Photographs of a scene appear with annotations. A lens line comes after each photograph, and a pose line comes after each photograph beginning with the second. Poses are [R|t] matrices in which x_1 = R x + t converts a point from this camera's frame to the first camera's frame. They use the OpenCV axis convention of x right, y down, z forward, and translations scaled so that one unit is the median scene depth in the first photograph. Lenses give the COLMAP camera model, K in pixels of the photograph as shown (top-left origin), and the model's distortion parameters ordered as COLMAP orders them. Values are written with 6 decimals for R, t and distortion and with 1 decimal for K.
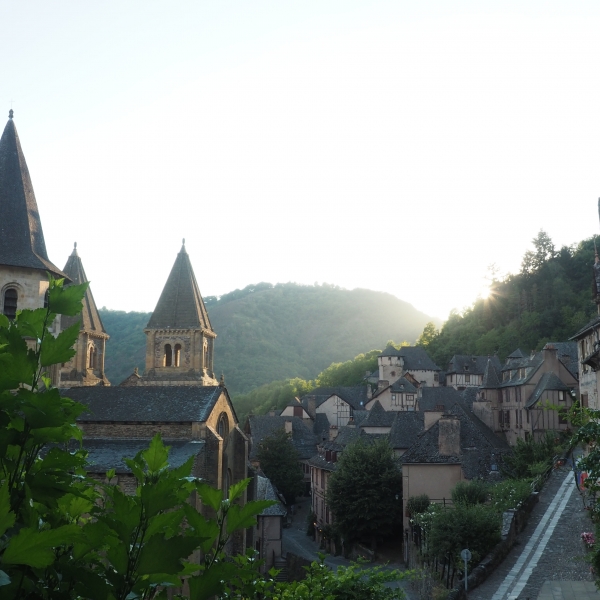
lens RADIAL K [[748.6, 0, 301.6], [0, 748.6, 300.1], [0, 0, 1]] dist [-0.007917, 0.000000]
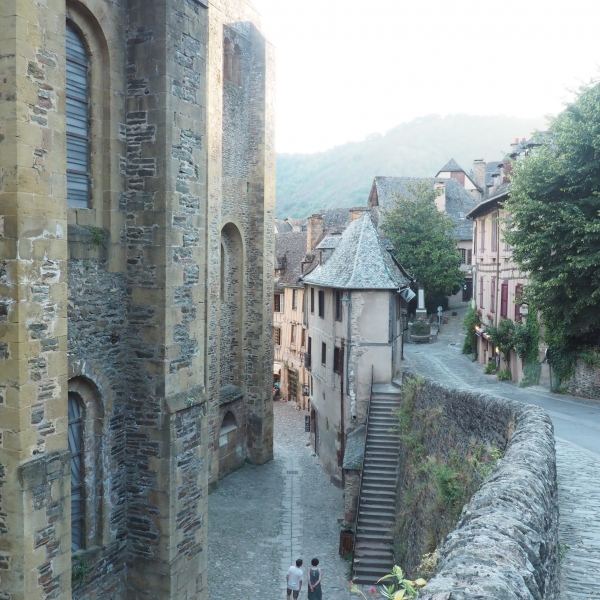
lens RADIAL K [[748.6, 0, 300.2], [0, 748.6, 299.9], [0, 0, 1]] dist [-0.007917, 0.000000]
pose [[0.974378, 0.013767, -0.224495, 0.015094], [0.031799, 0.979666, 0.198097, 0.184816], [0.222658, -0.200160, 0.954128, 0.518587]]
